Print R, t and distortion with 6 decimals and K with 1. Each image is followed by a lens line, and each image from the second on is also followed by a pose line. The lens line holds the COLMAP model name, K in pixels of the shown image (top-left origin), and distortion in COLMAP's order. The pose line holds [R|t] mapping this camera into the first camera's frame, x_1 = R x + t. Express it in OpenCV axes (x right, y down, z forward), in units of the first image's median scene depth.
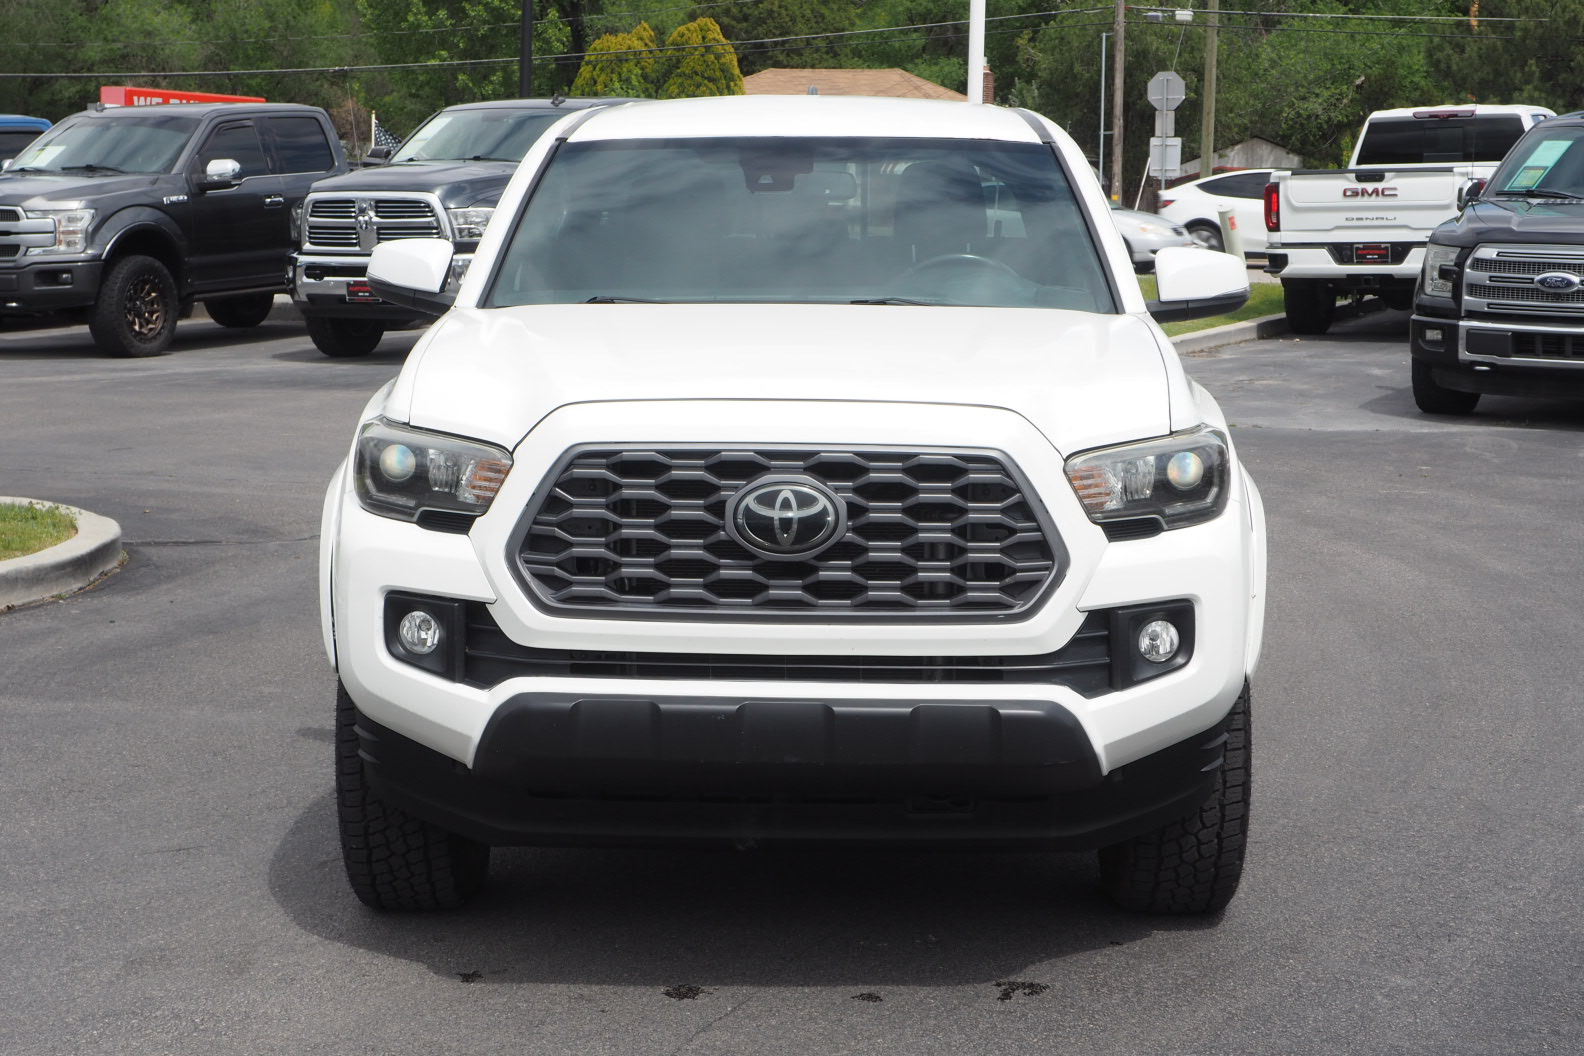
lens RADIAL K [[2684.9, 0, 792.9], [0, 2684.9, 521.9], [0, 0, 1]] dist [0.055217, 0.000000]
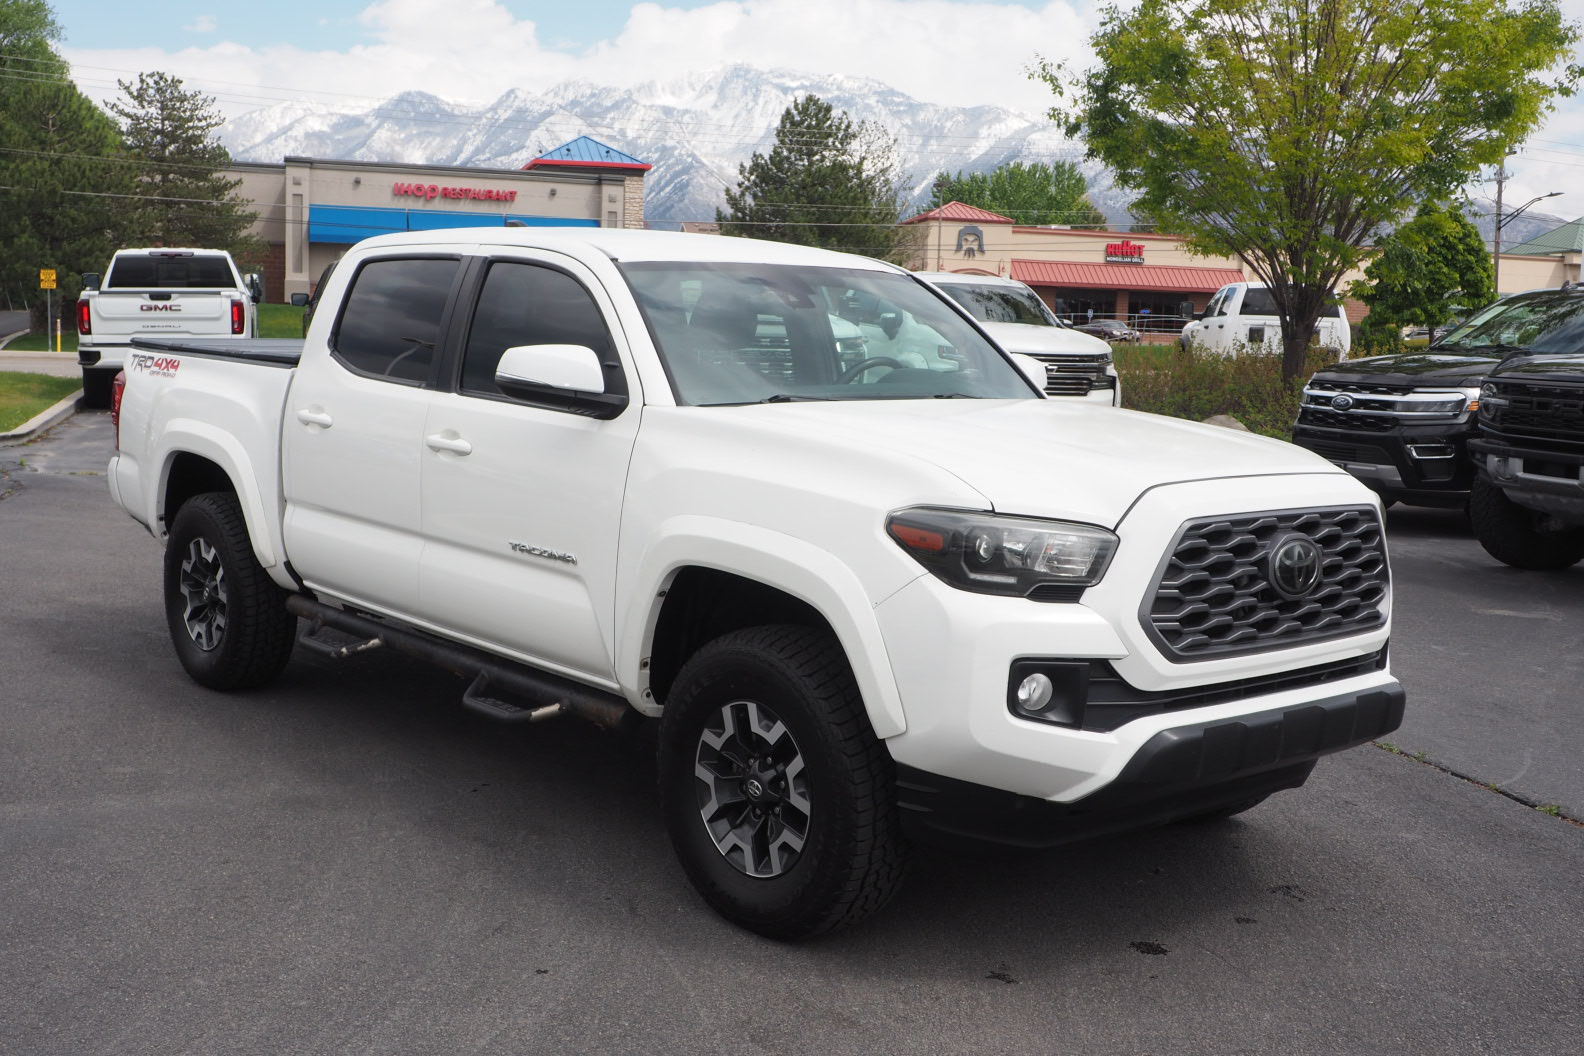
lens RADIAL K [[1735.7, 0, 799.2], [0, 1735.7, 539.5], [0, 0, 1]] dist [-0.007031, 0.000000]
pose [[0.753896, -0.072781, 0.652950, -0.696237], [0.066052, 0.997206, 0.034889, -0.056628], [-0.653665, 0.016826, 0.756597, 0.501880]]
